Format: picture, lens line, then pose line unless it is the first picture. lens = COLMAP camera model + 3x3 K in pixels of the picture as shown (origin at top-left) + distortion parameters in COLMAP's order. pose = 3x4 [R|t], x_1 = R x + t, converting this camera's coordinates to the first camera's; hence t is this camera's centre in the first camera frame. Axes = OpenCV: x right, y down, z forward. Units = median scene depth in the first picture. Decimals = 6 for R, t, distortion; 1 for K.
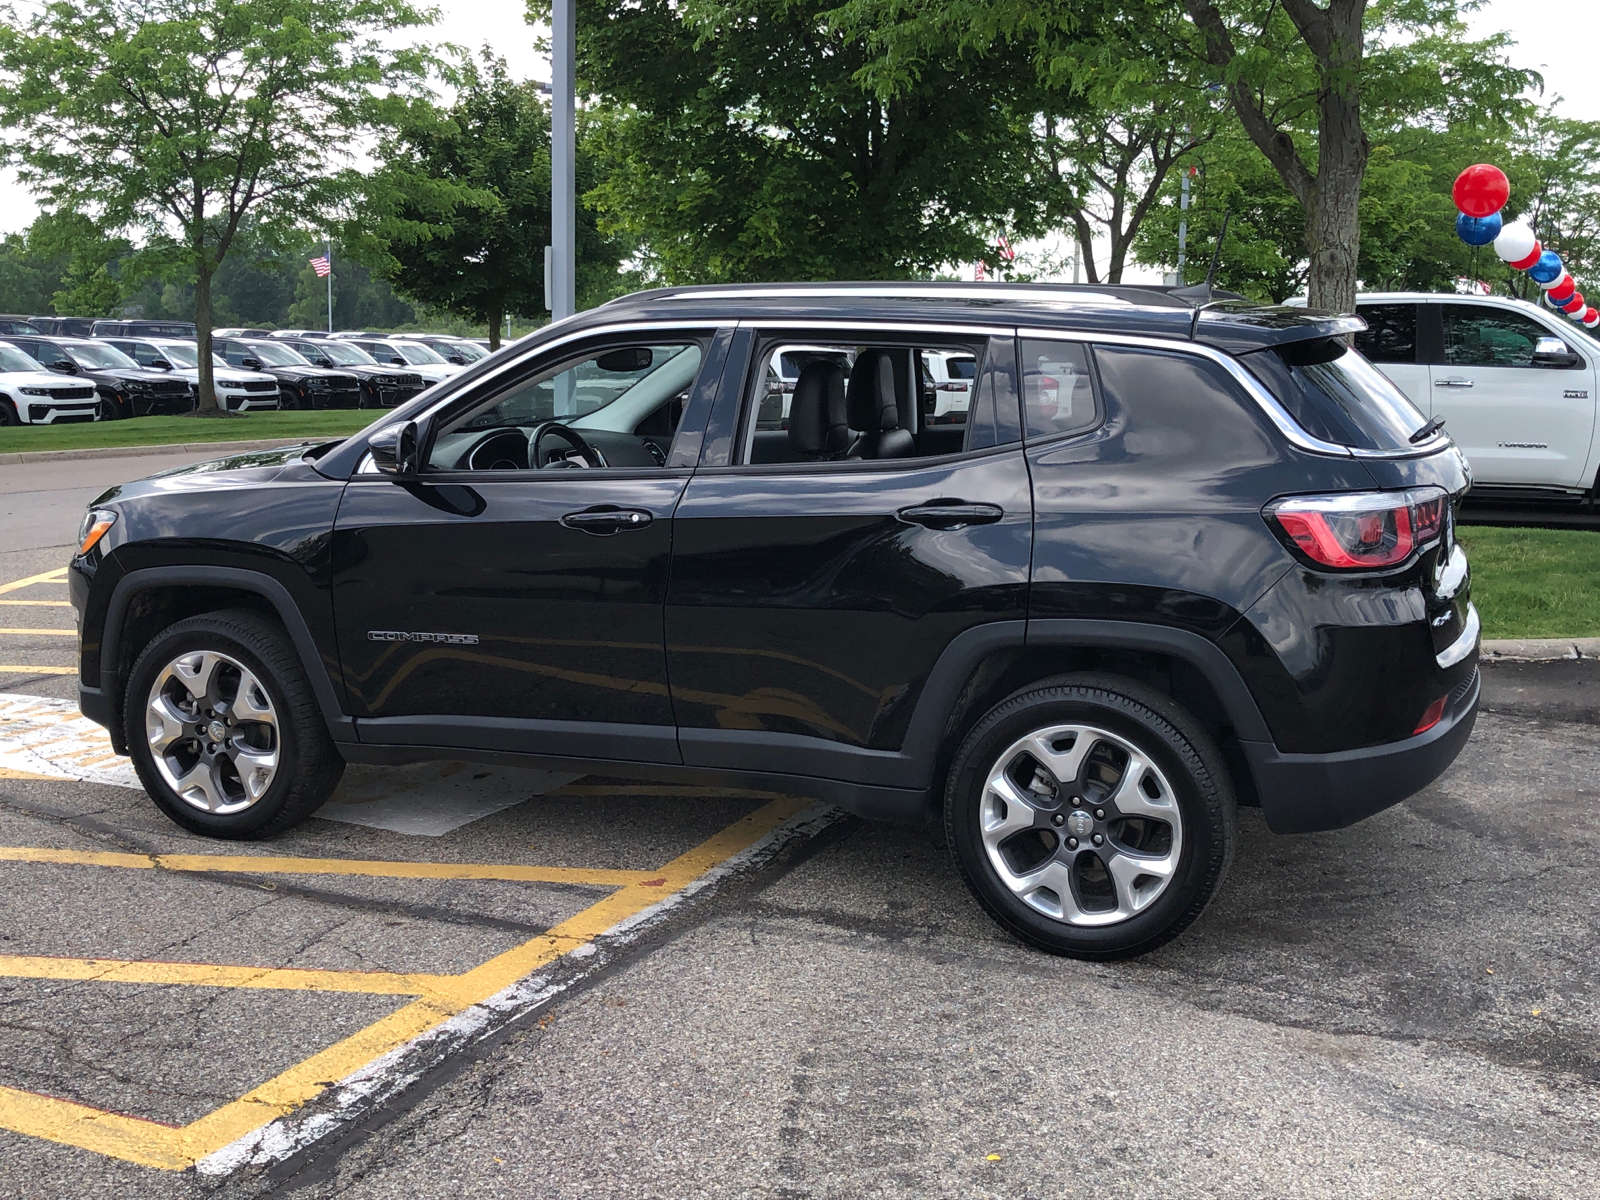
lens RADIAL K [[1772.8, 0, 800.0], [0, 1772.8, 600.0], [0, 0, 1]] dist [0.124927, -0.377433]
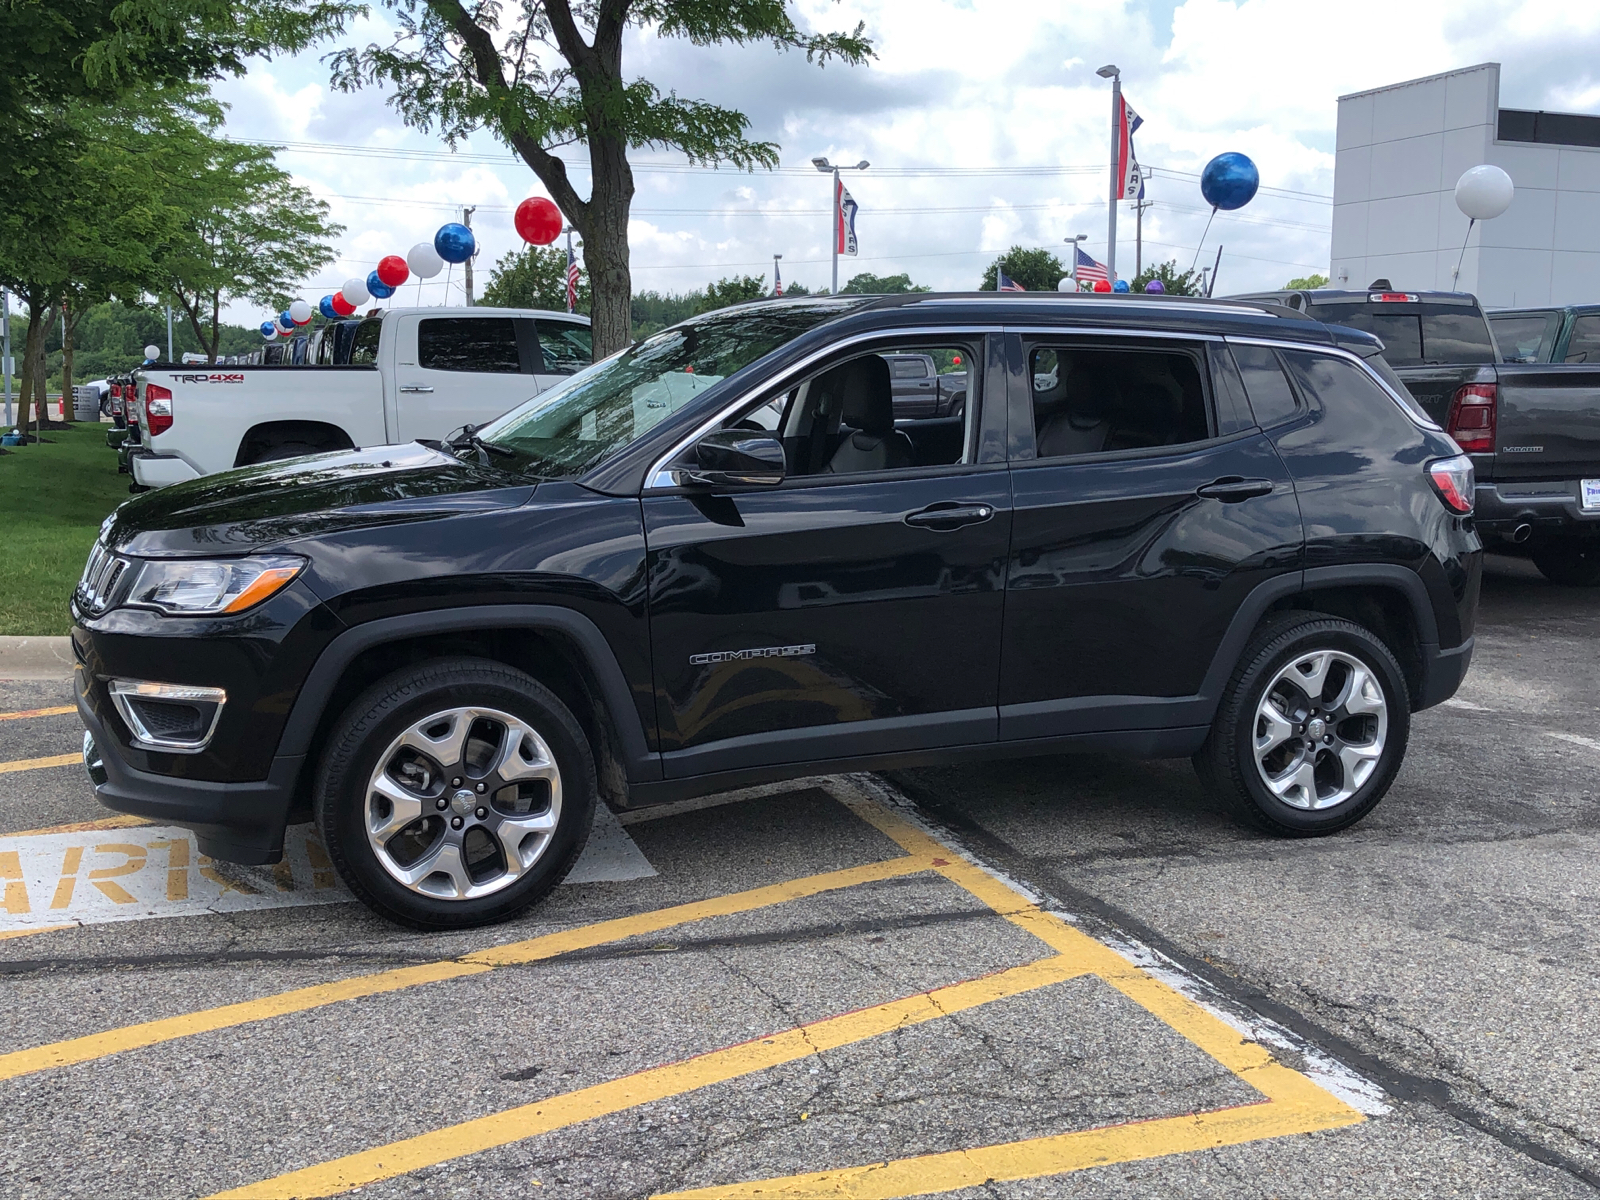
lens RADIAL K [[1772.8, 0, 800.0], [0, 1772.8, 600.0], [0, 0, 1]] dist [0.124927, -0.377433]
pose [[0.709088, -0.091578, 0.699148, -0.912374], [0.096330, 0.994815, 0.032607, -0.038965], [-0.698509, 0.044227, 0.714233, 0.324071]]
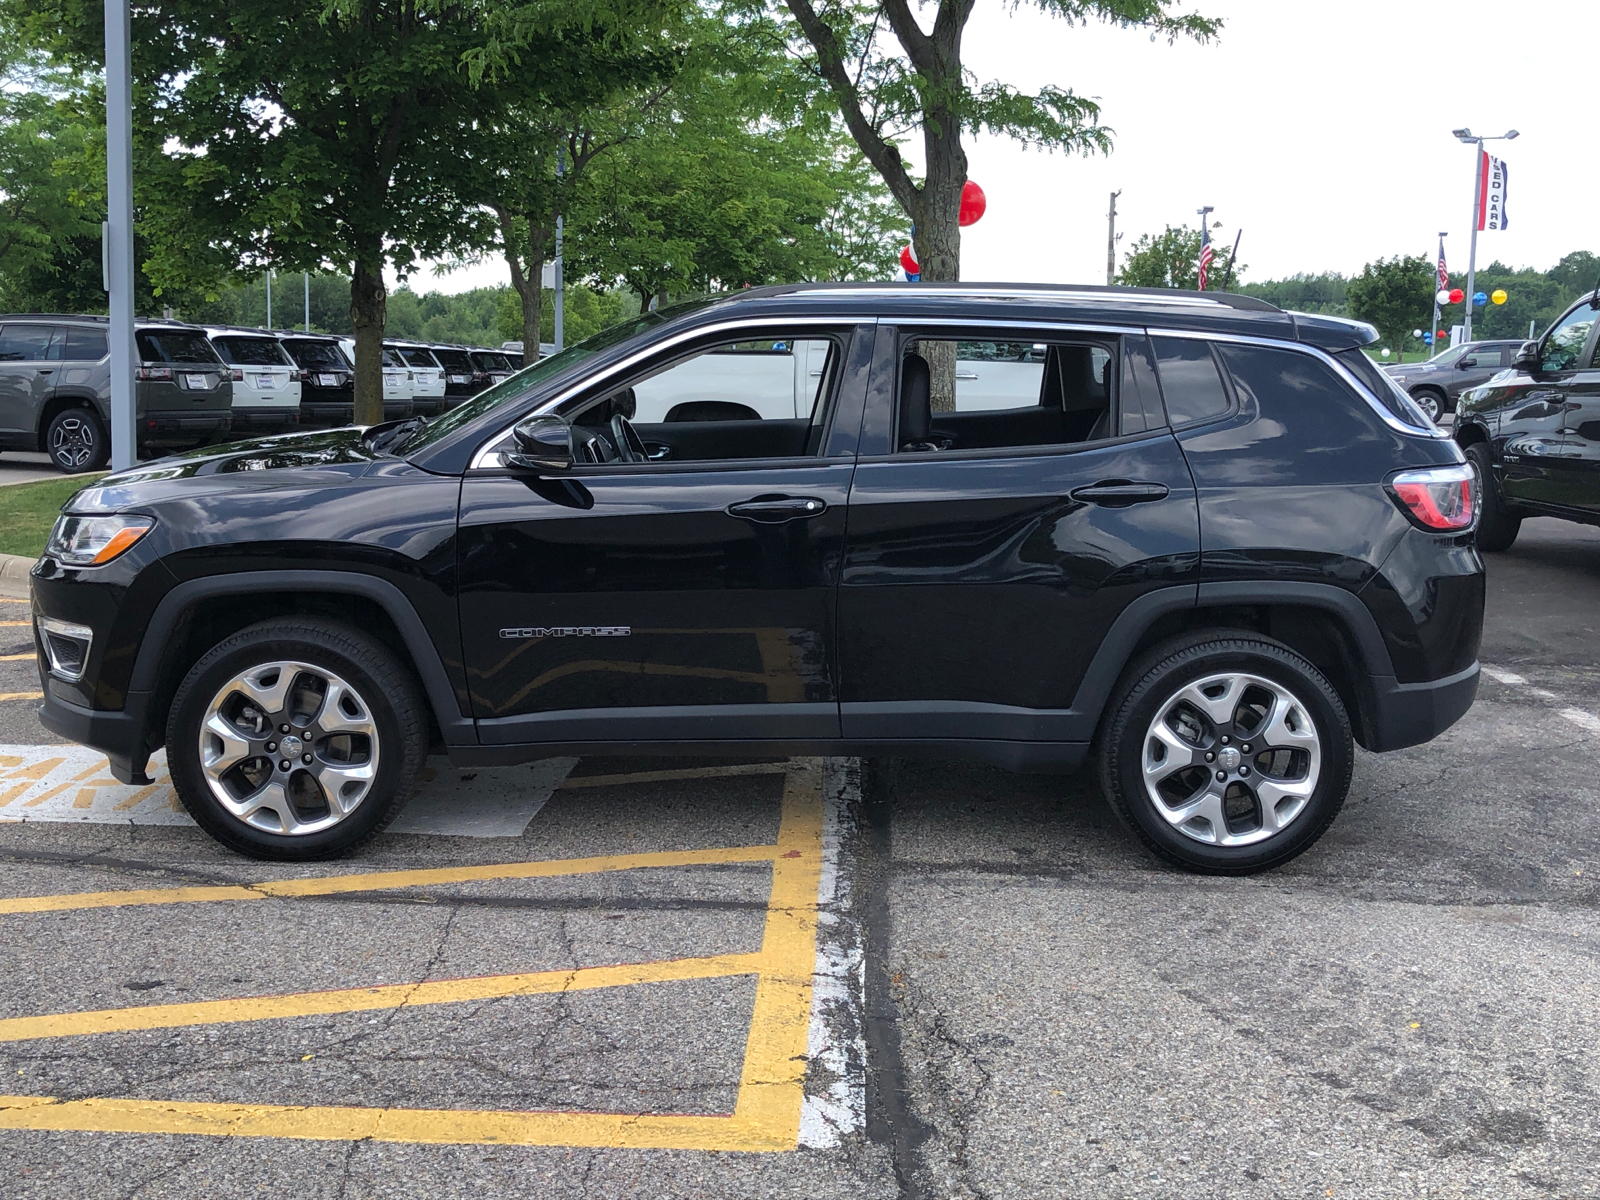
lens RADIAL K [[1772.8, 0, 800.0], [0, 1772.8, 600.0], [0, 0, 1]] dist [0.124927, -0.377433]
pose [[0.917806, -0.046843, 0.394257, -0.513111], [0.044354, 0.998897, 0.015428, -0.006908], [-0.394545, 0.003327, 0.918871, 0.042314]]
